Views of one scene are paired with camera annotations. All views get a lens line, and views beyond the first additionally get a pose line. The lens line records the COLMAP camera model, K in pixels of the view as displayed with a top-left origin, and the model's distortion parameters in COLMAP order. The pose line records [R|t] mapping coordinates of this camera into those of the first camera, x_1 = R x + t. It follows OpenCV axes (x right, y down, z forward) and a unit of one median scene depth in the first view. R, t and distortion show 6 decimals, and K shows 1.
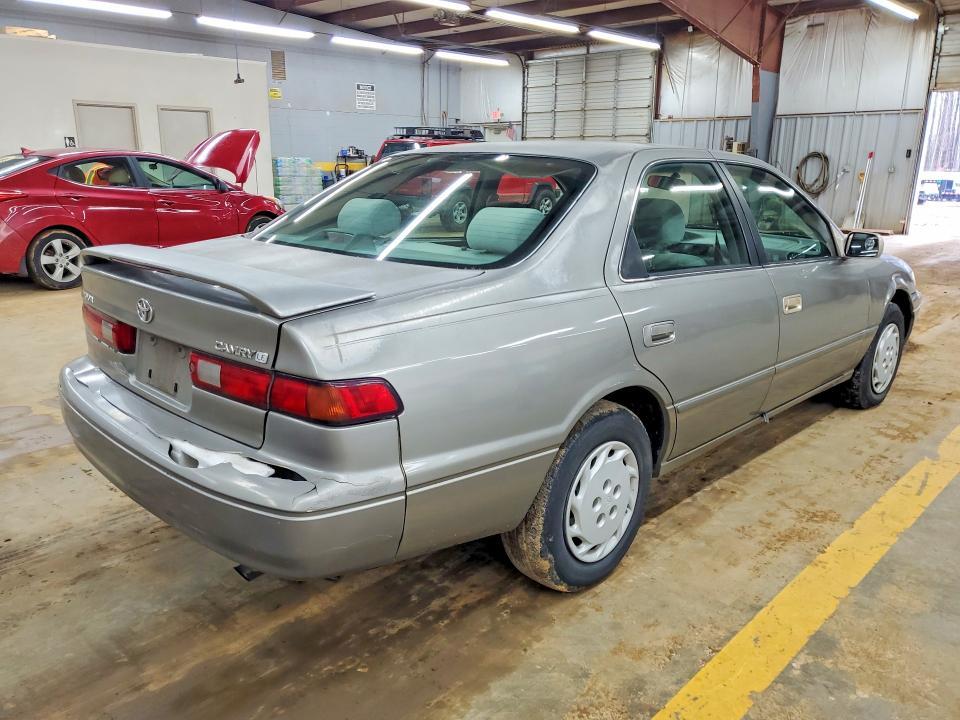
lens RADIAL K [[765.6, 0, 474.3], [0, 765.6, 364.6], [0, 0, 1]] dist [0.022664, 0.000291]
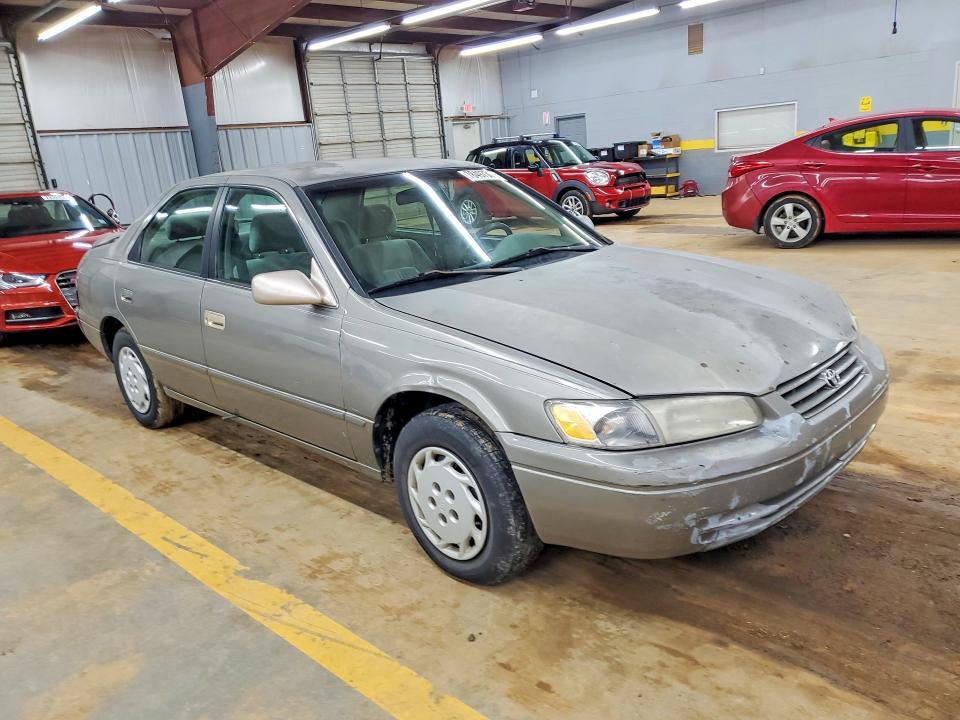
lens RADIAL K [[765.6, 0, 474.3], [0, 765.6, 364.6], [0, 0, 1]] dist [0.022664, 0.000291]
pose [[-0.024805, 0.262118, -0.964717, 1.440745], [-0.175420, 0.948900, 0.262330, -0.360843], [0.984181, 0.175738, 0.022444, 1.324191]]
